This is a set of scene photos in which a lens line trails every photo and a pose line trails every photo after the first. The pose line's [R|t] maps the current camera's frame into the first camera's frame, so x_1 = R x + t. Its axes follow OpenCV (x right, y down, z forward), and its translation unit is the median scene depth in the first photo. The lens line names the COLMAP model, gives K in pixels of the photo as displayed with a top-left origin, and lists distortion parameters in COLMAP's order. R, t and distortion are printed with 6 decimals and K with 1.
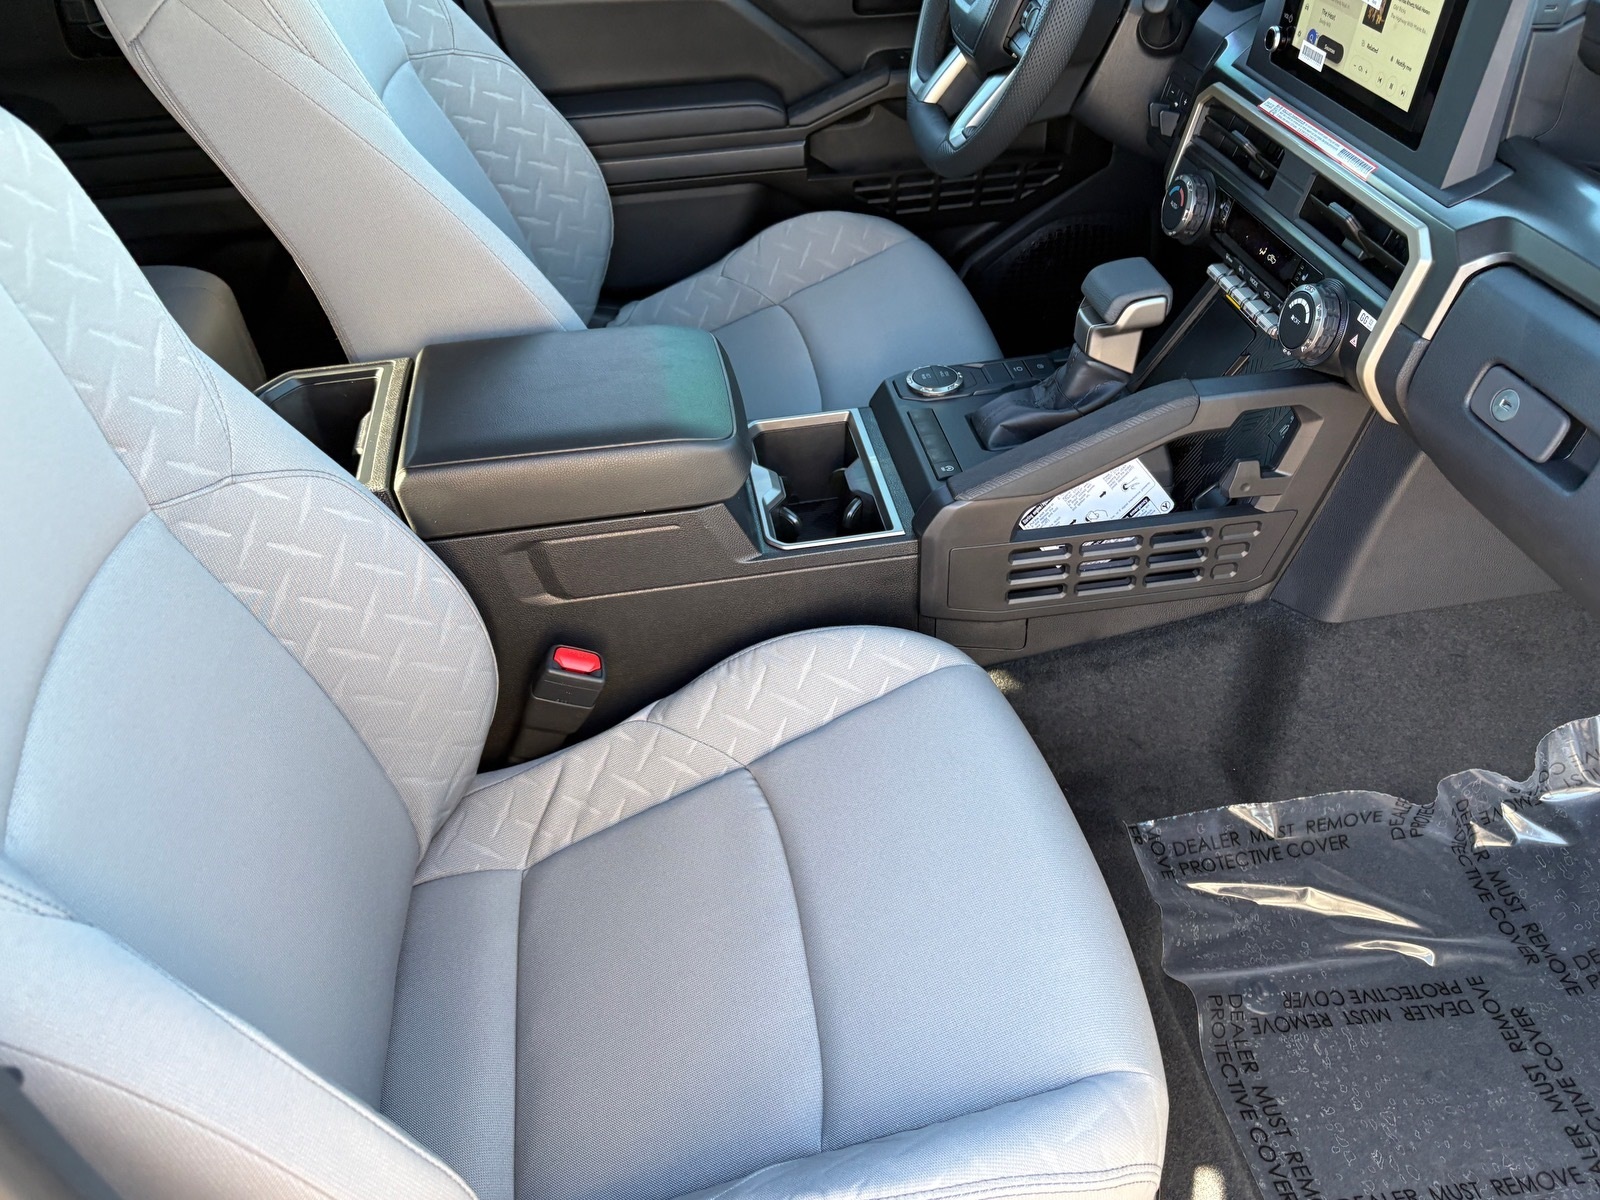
lens RADIAL K [[1268.6, 0, 811.4], [0, 1268.6, 601.8], [0, 0, 1]] dist [0.063290, -0.086001]
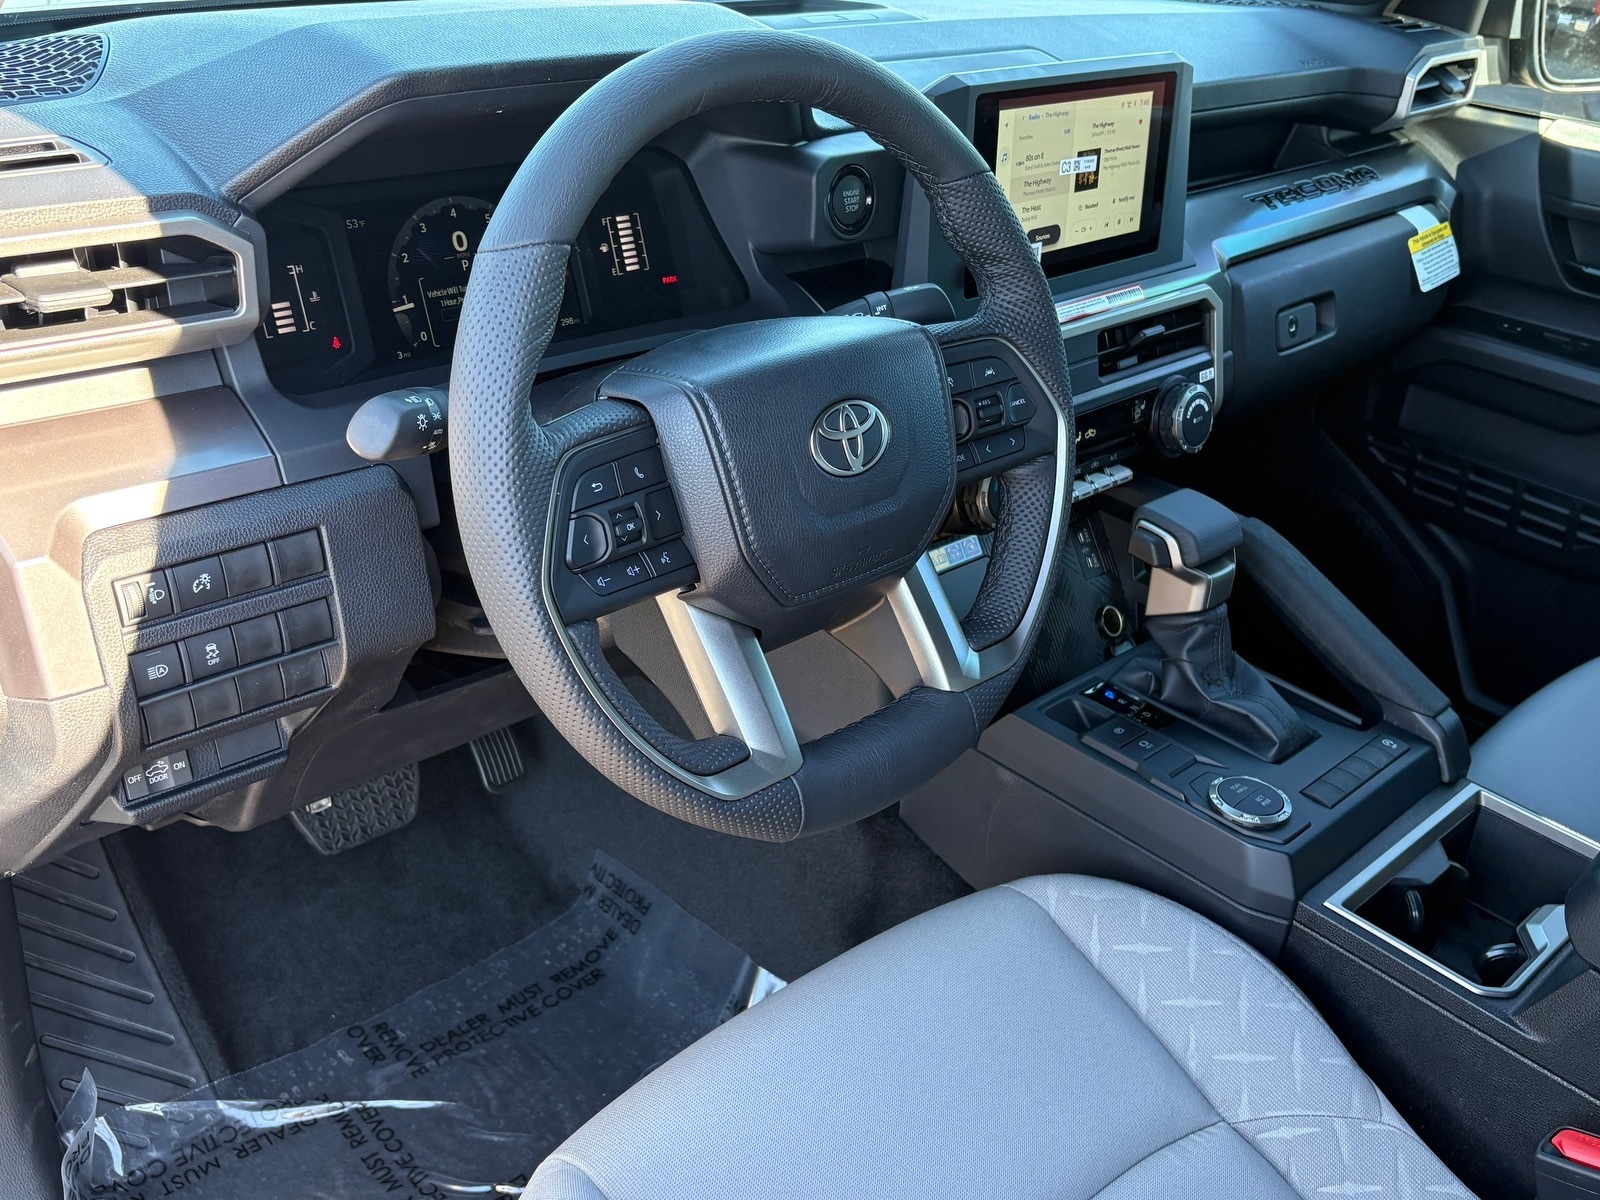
lens RADIAL K [[1529.0, 0, 808.7], [0, 1529.0, 603.0], [0, 0, 1]] dist [0.096259, -0.276063]
pose [[-0.578794, -0.401410, 0.709836, -0.363926], [0.453679, 0.564809, 0.689323, -1.062981], [-0.677623, 0.721014, -0.144797, 1.393140]]
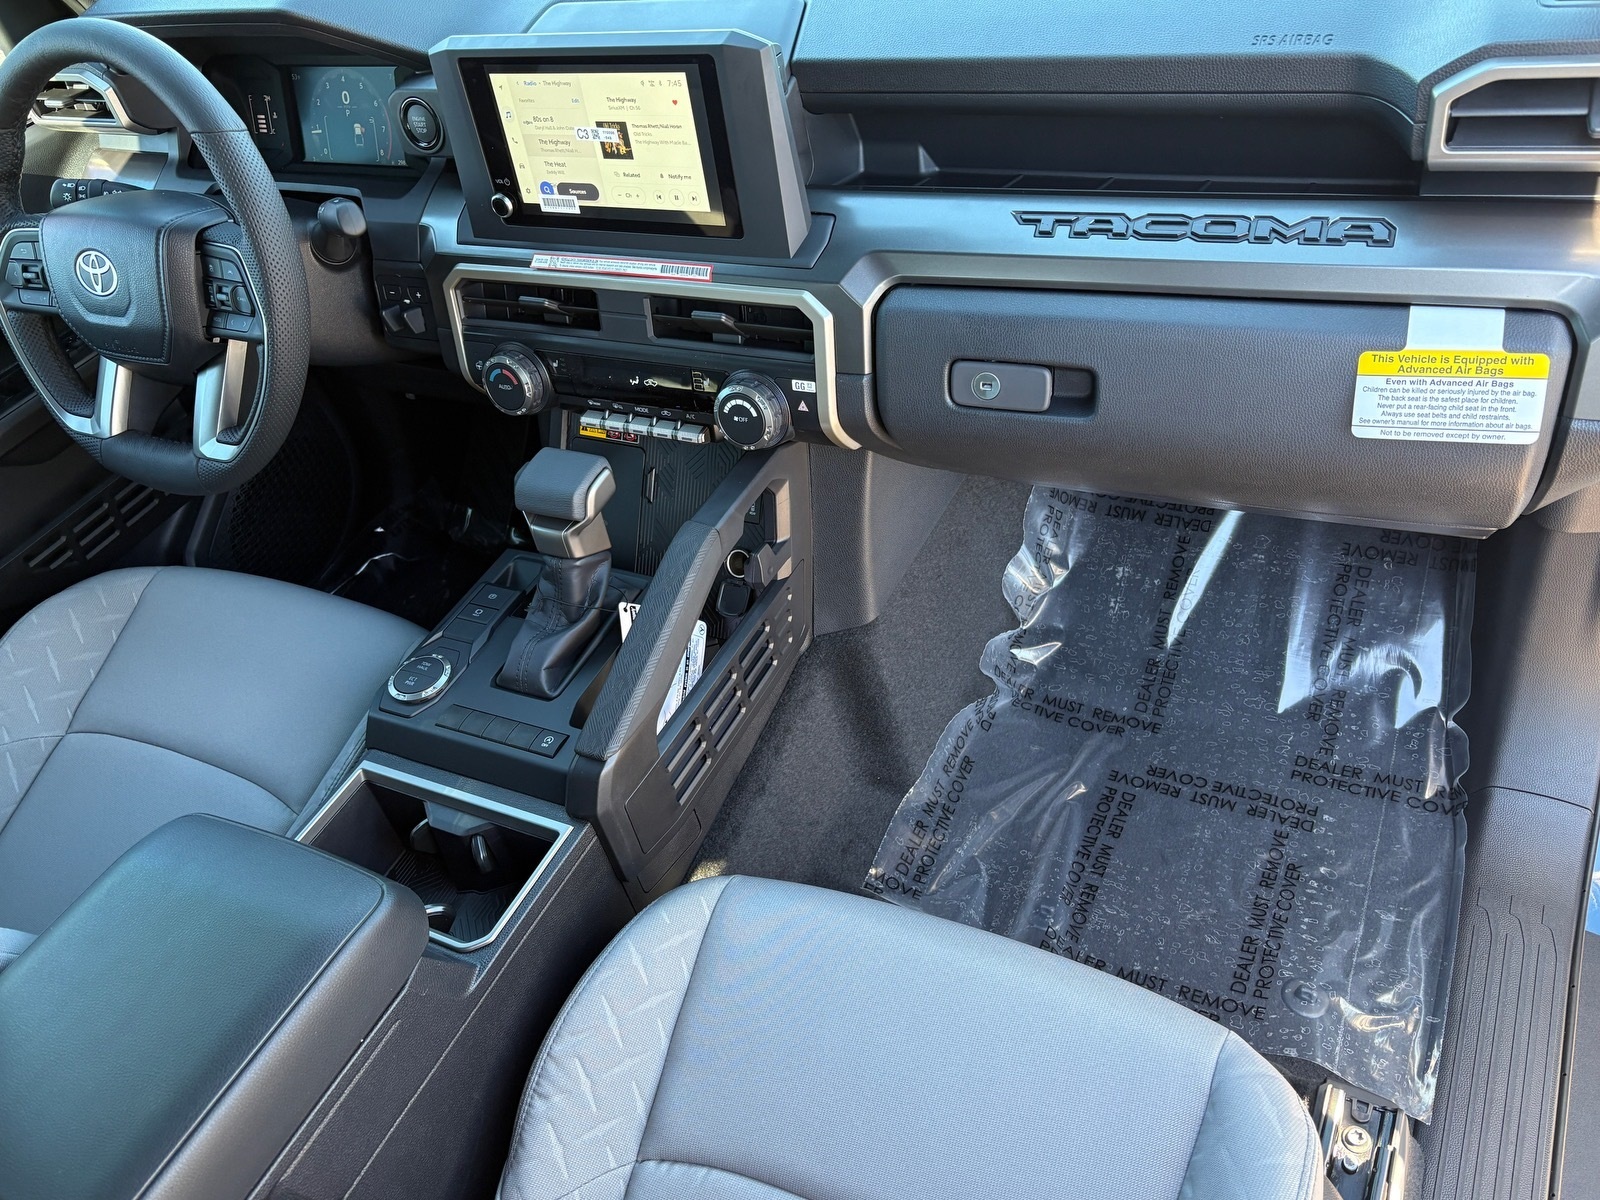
lens RADIAL K [[1268.6, 0, 811.4], [0, 1268.6, 601.8], [0, 0, 1]] dist [0.063290, -0.086001]
pose [[0.575270, -0.591564, 0.564905, -0.245308], [0.617740, 0.766889, 0.174006, -0.231281], [-0.536155, 0.248864, 0.806601, 0.153369]]
